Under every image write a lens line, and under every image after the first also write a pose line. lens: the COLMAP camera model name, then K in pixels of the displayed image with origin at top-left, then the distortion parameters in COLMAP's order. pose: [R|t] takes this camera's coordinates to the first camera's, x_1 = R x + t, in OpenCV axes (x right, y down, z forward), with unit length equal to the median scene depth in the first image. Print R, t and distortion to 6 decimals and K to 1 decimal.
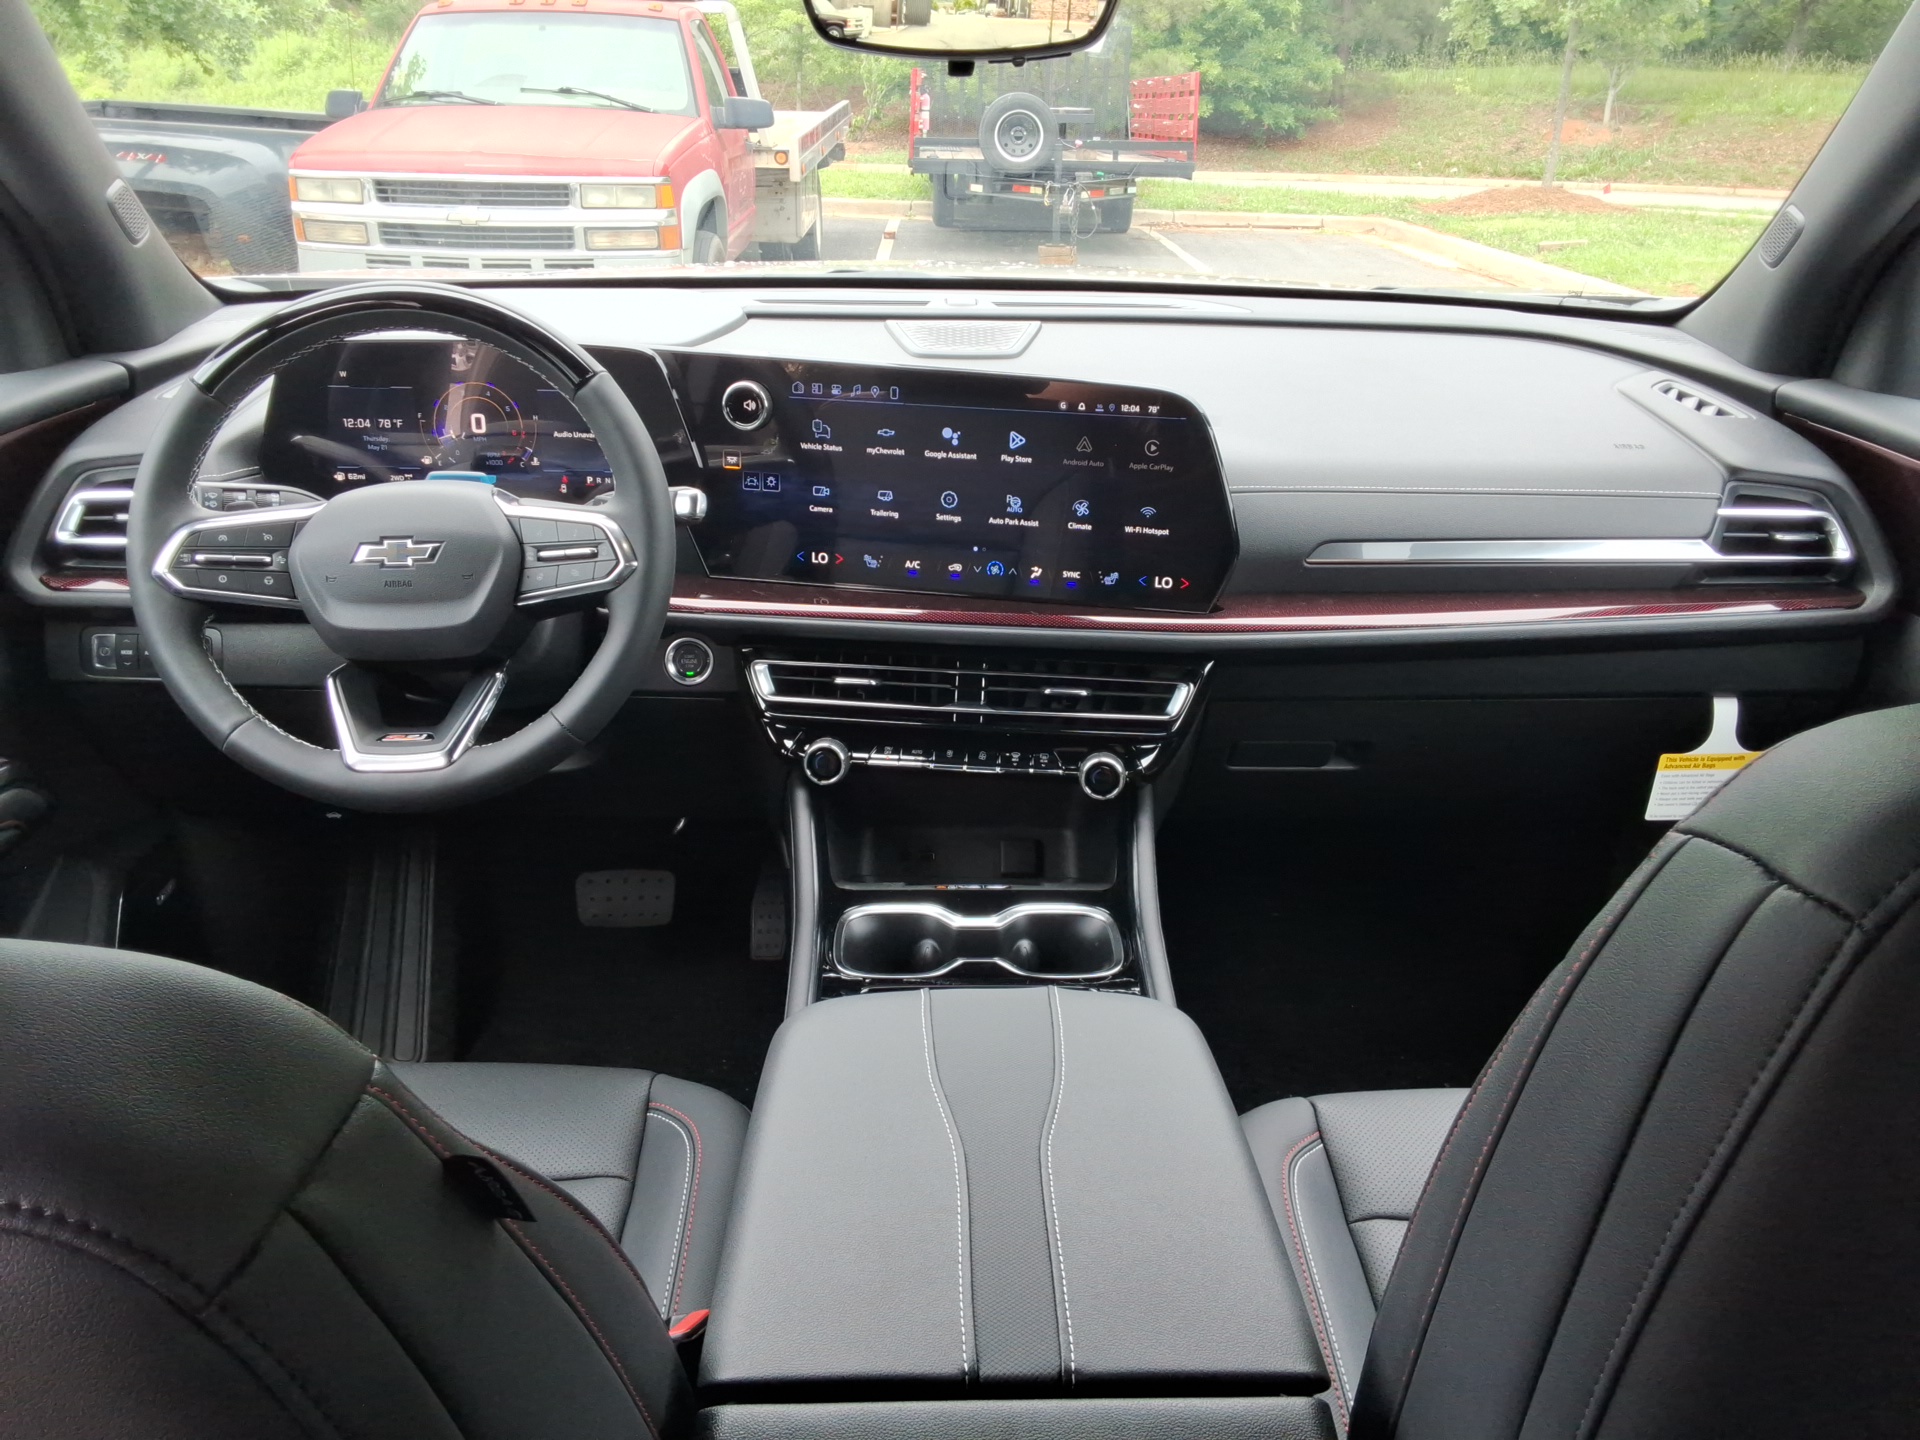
lens RADIAL K [[1547.4, 0, 976.3], [0, 1547.4, 710.3], [0, 0, 1]] dist [0.108816, -0.184991]
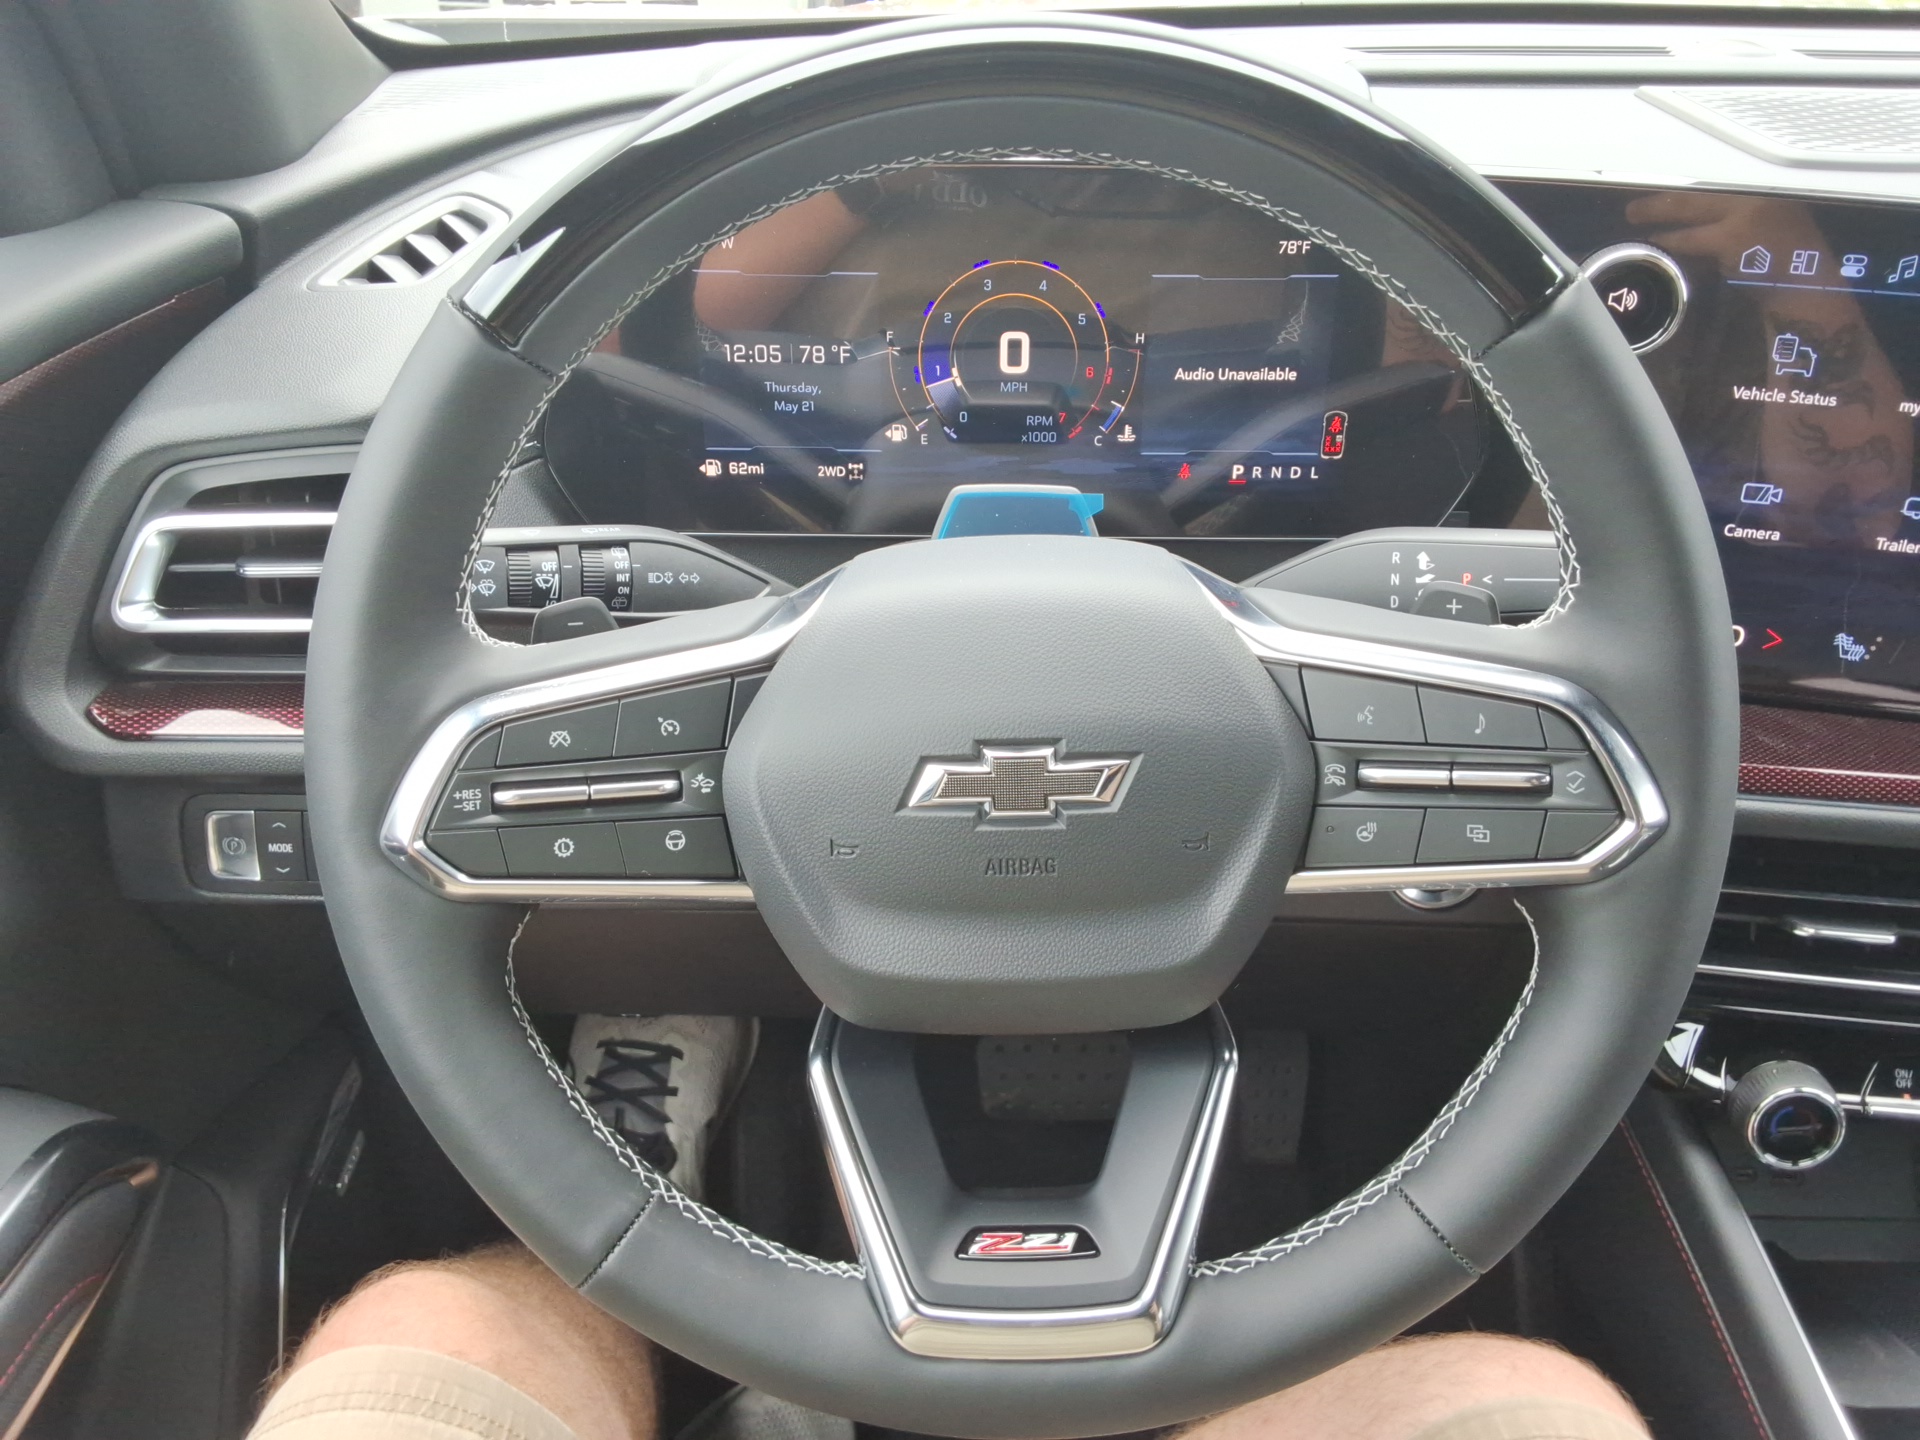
lens RADIAL K [[1538.5, 0, 969.3], [0, 1538.5, 706.5], [0, 0, 1]] dist [0.117519, -0.183986]
pose [[0.999219, 0.009437, -0.038372, -0.313329], [-0.003992, 0.990205, 0.139562, -0.144505], [0.039313, -0.139300, 0.989470, 0.543729]]
